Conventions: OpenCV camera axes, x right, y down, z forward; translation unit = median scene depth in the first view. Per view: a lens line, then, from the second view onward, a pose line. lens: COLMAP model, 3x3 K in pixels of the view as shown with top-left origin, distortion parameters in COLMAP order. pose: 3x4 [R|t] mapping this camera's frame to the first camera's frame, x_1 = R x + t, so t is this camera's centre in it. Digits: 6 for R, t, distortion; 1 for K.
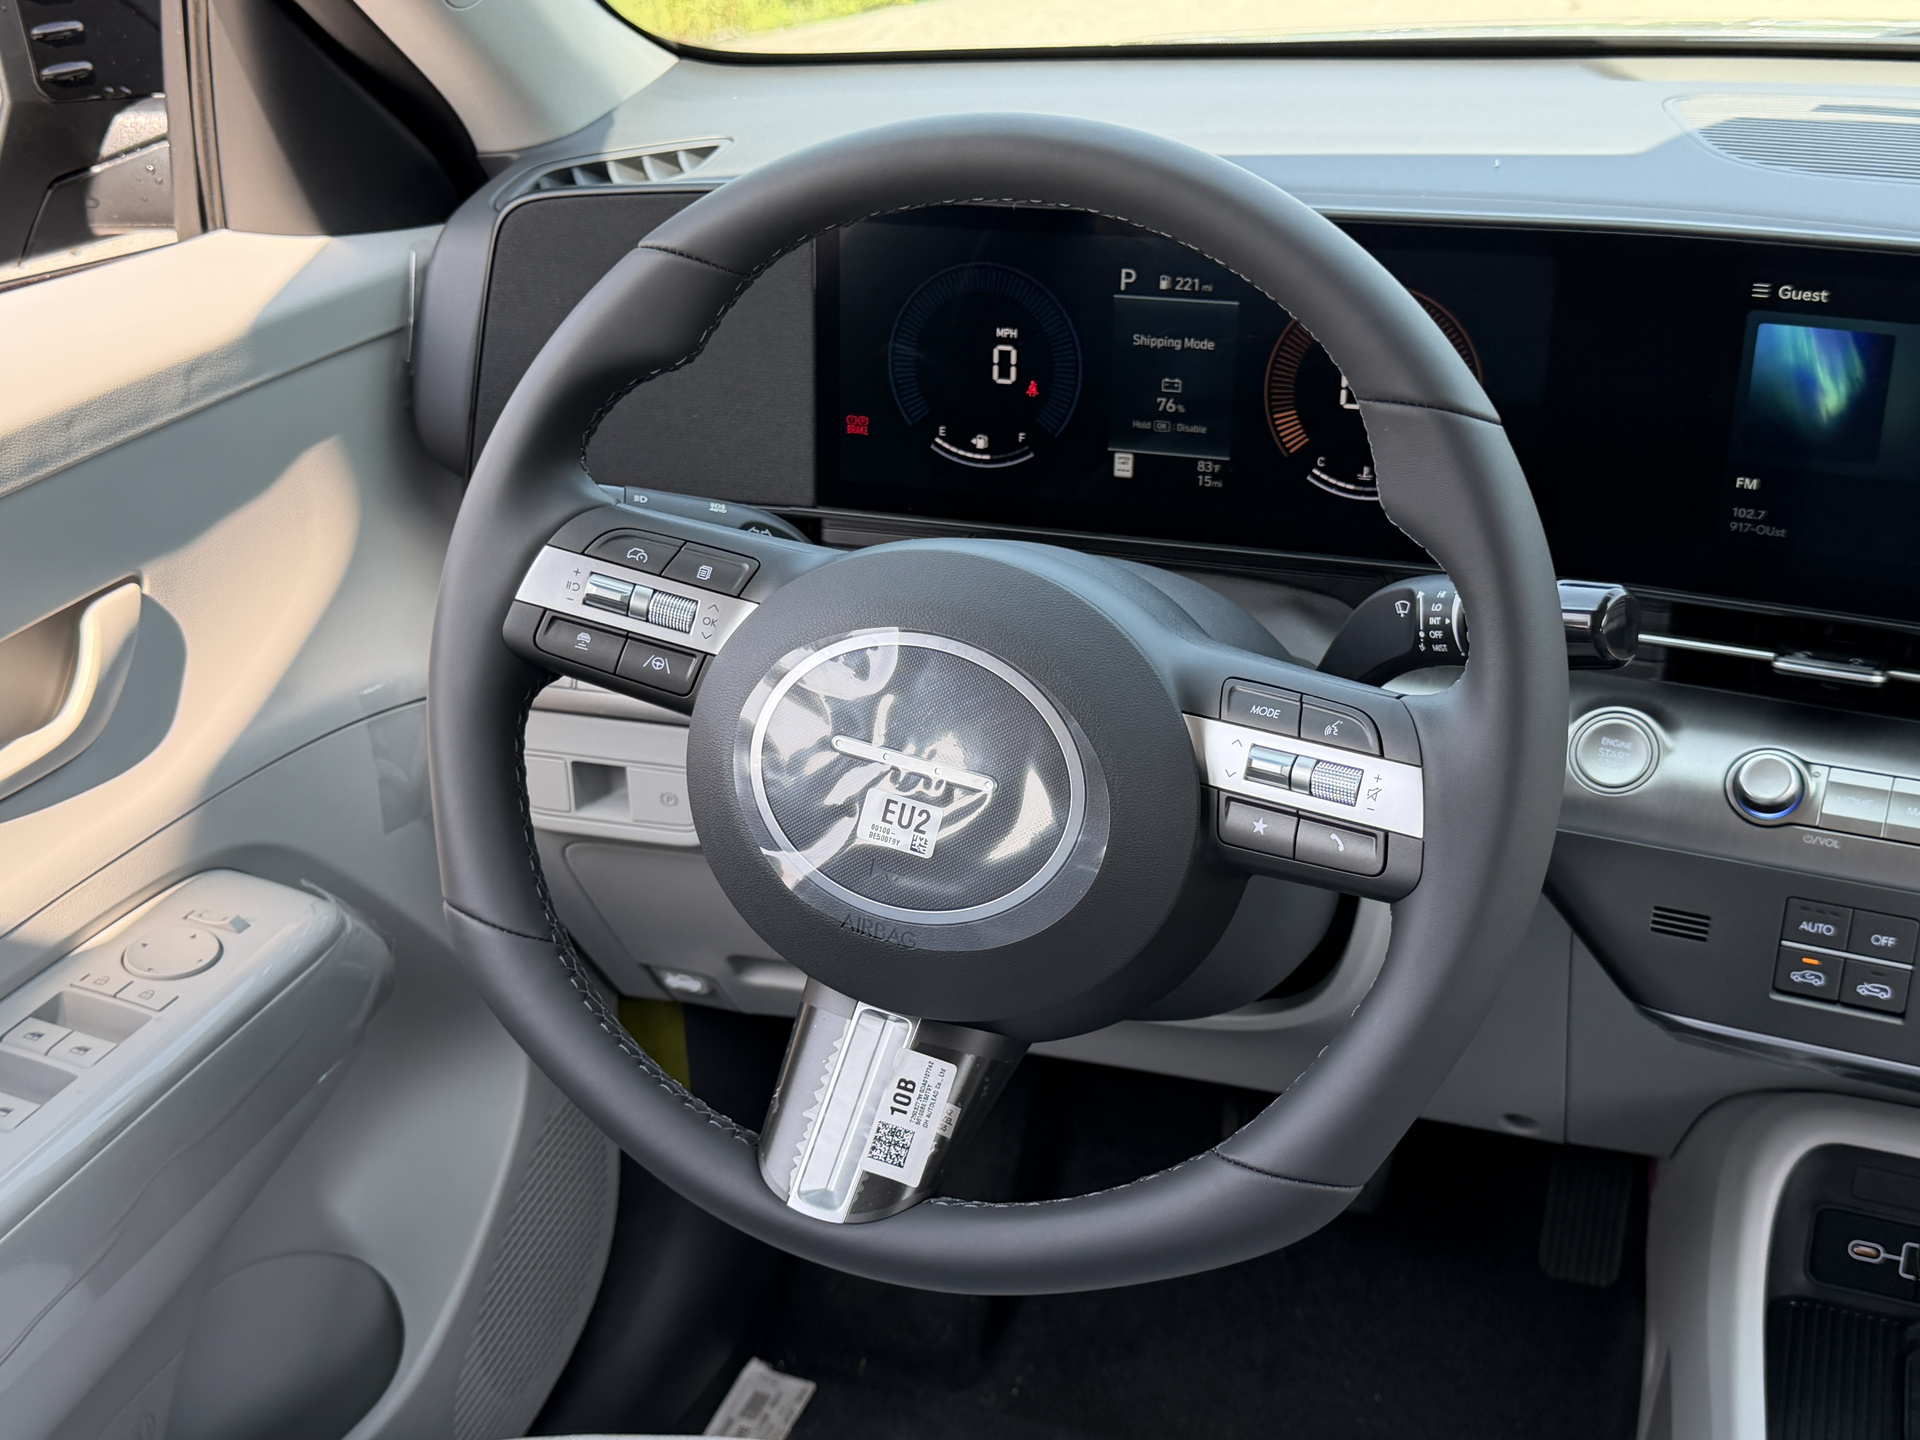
lens RADIAL K [[2314.1, 0, 929.8], [0, 2314.1, 725.1], [0, 0, 1]] dist [0.064544, 0.000000]
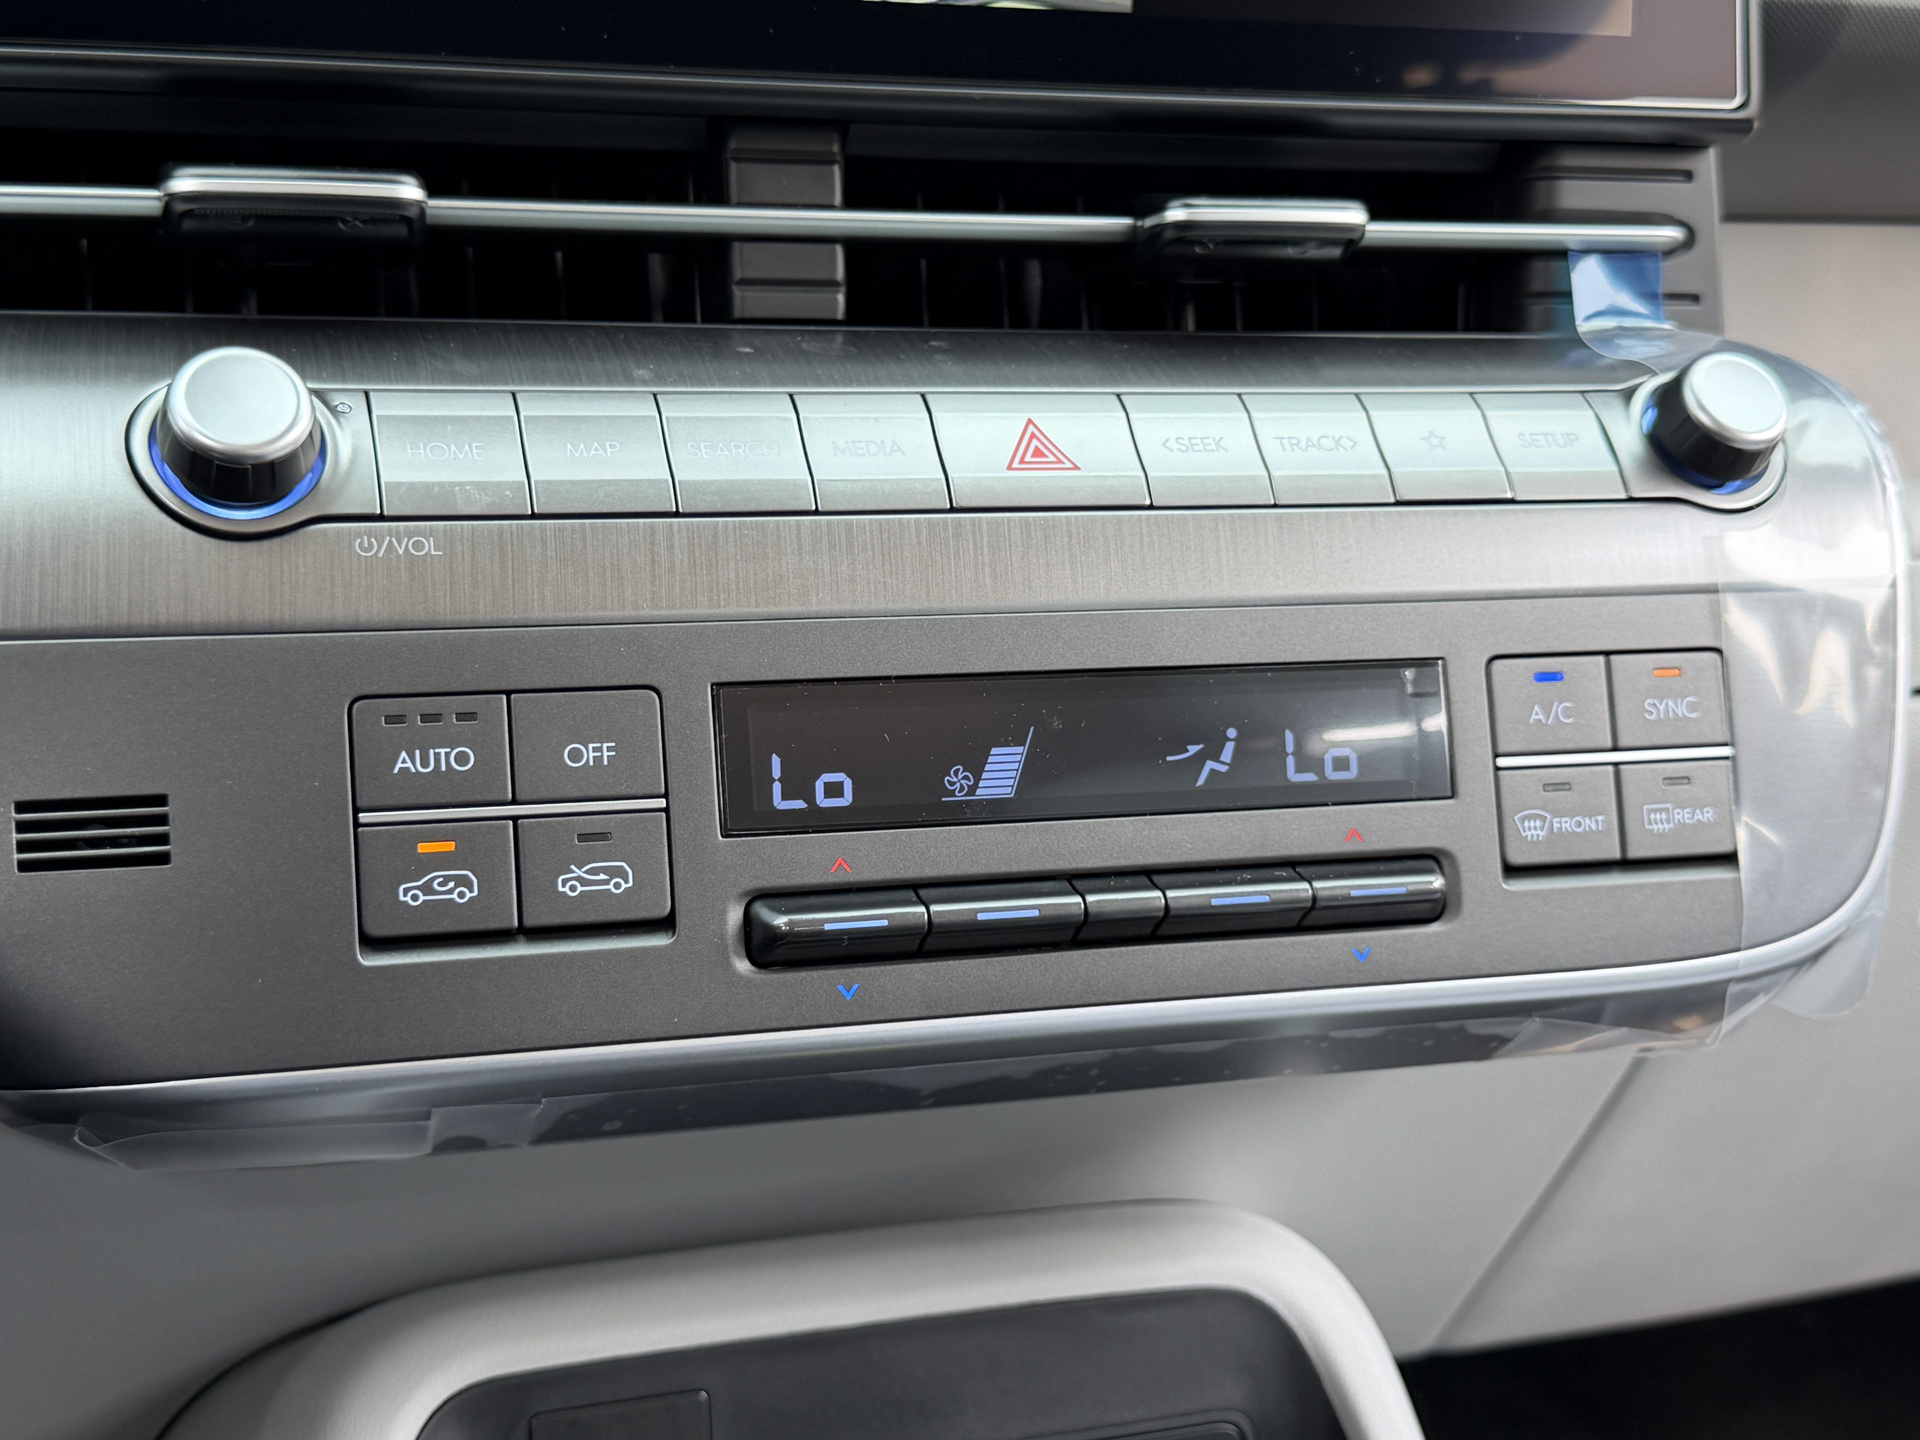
lens RADIAL K [[2618.7, 0, 962.6], [0, 2618.7, 729.4], [0, 0, 1]] dist [0.131994, 0.000000]
pose [[0.709269, -0.100242, 0.697774, 0.129215], [0.246028, 0.962797, -0.111765, 0.152214], [-0.660612, 0.250944, 0.707545, 0.613981]]
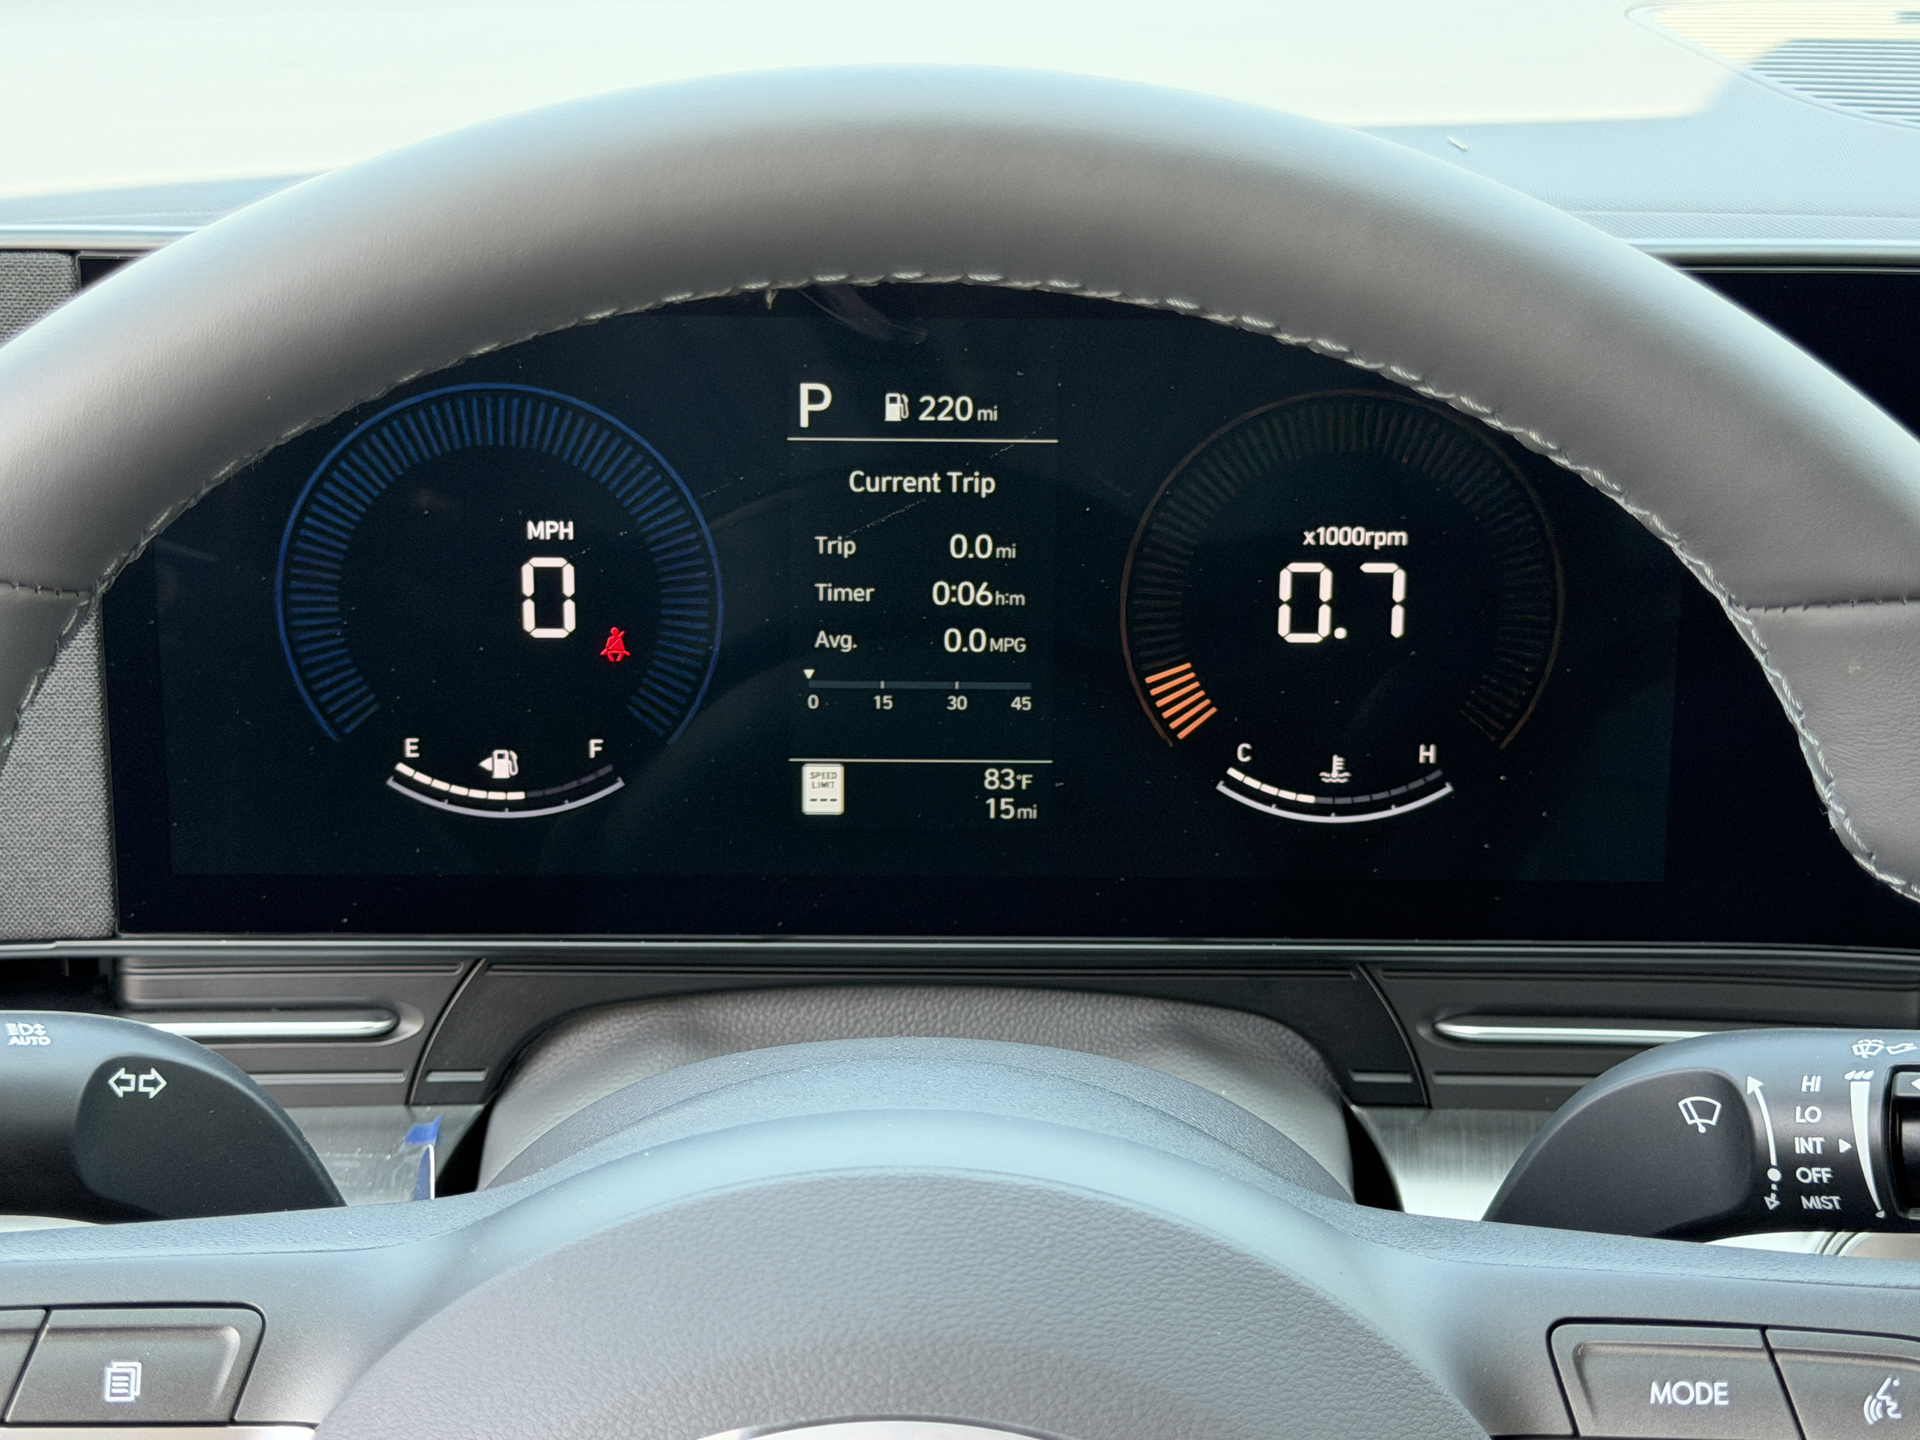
lens RADIAL K [[3377.8, 0, 960.3], [0, 3377.8, 700.7], [0, 0, 1]] dist [0.158449, 0.000000]
pose [[0.937283, -0.089285, 0.336940, -0.133237], [0.112795, 0.992318, -0.050814, -0.101877], [-0.329814, 0.085632, 0.940154, 0.378683]]
